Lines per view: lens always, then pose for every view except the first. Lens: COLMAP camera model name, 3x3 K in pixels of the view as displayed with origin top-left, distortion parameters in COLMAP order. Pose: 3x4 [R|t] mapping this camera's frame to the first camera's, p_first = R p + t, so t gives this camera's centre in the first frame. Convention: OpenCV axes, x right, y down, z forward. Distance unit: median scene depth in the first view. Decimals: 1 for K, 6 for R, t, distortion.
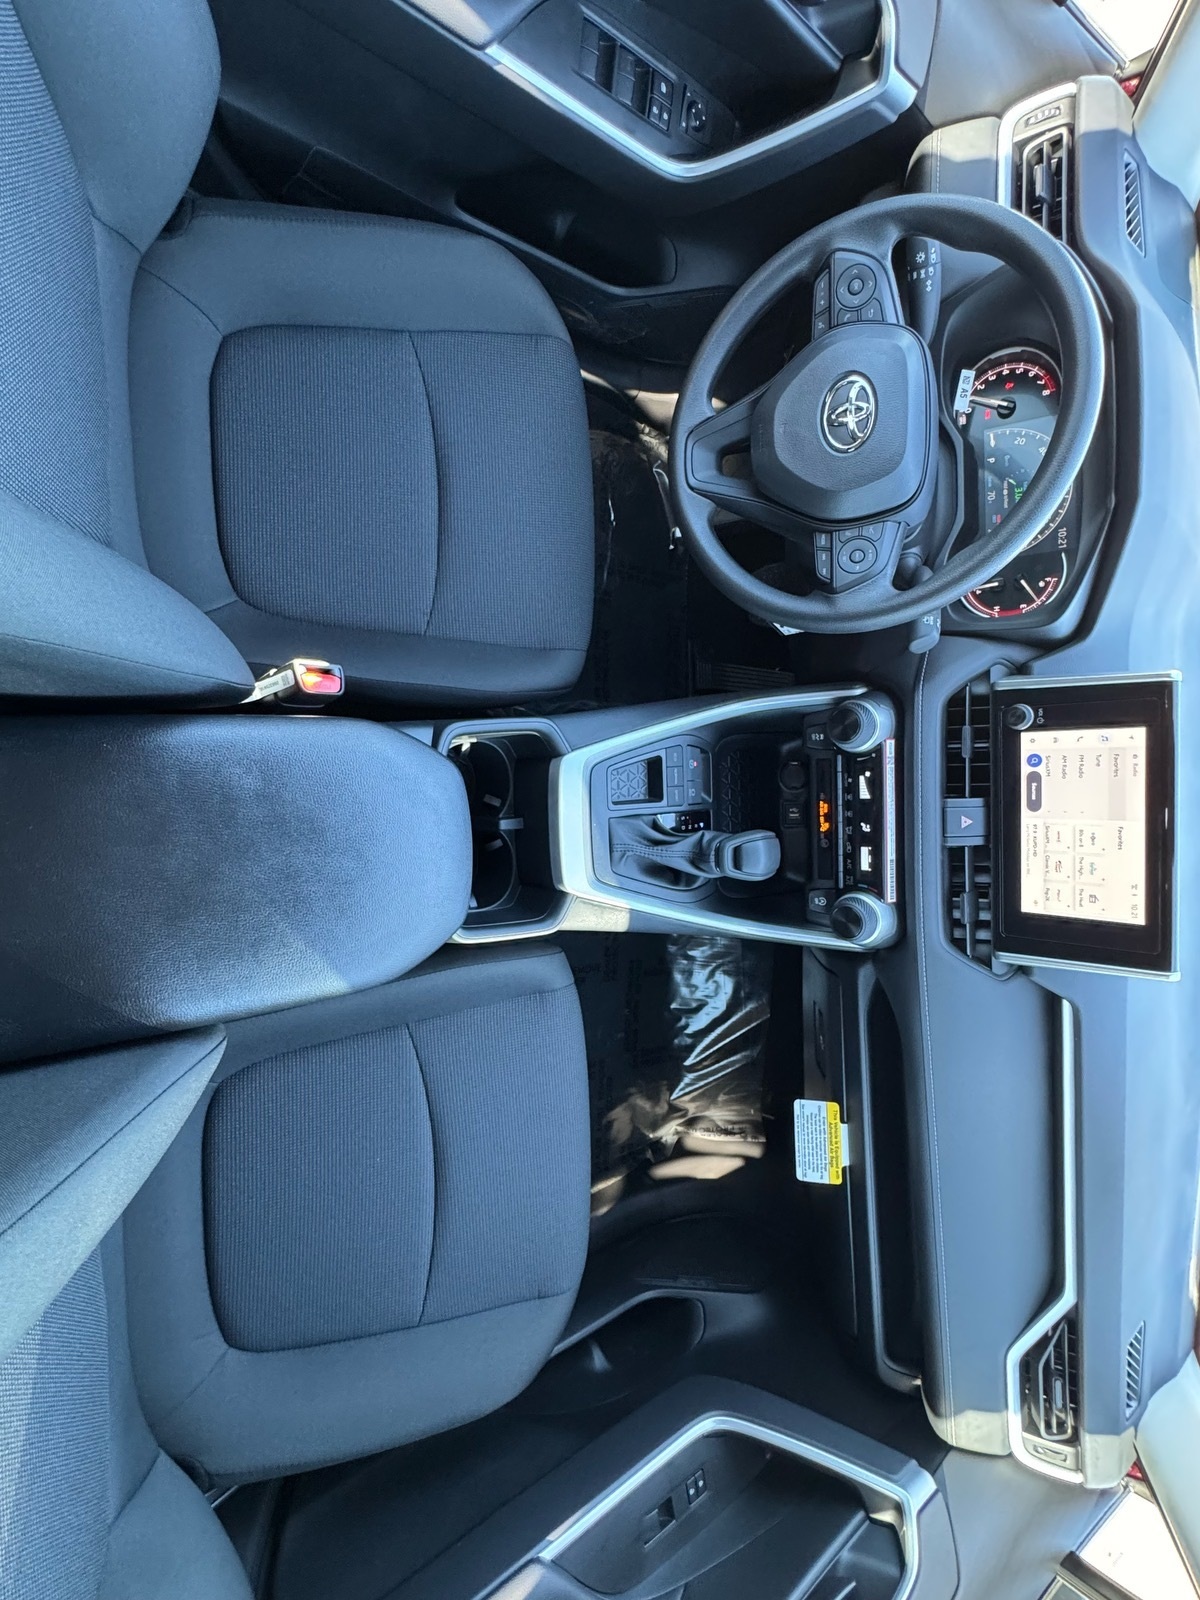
lens RADIAL K [[745.1, 0, 599.6], [0, 745.1, 794.2], [0, 0, 1]] dist [-0.003116, -0.000312]
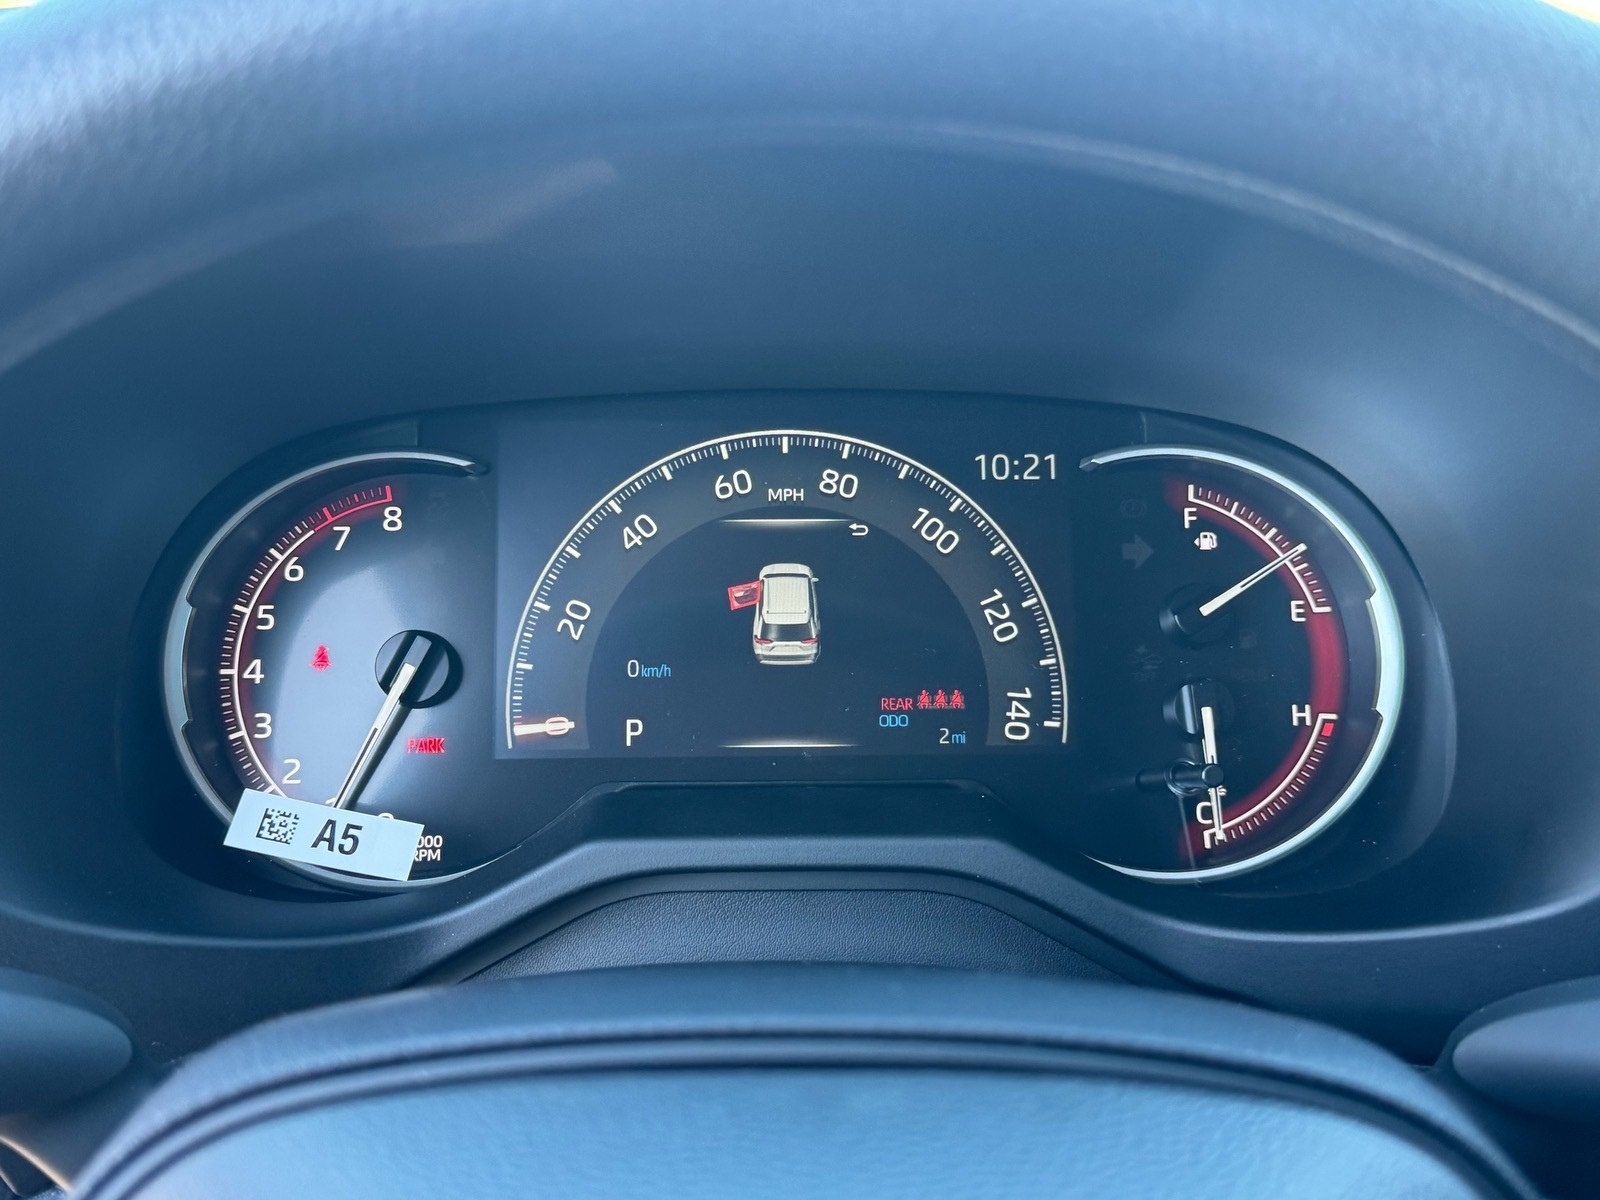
lens RADIAL K [[1734.8, 0, 794.5], [0, 1734.8, 600.3], [0, 0, 1]] dist [0.184074, -0.450736]
pose [[0.014719, -0.814085, 0.580559, 0.278431], [0.999748, 0.002146, -0.022338, -0.421033], [0.016939, 0.580741, 0.813912, 0.600357]]
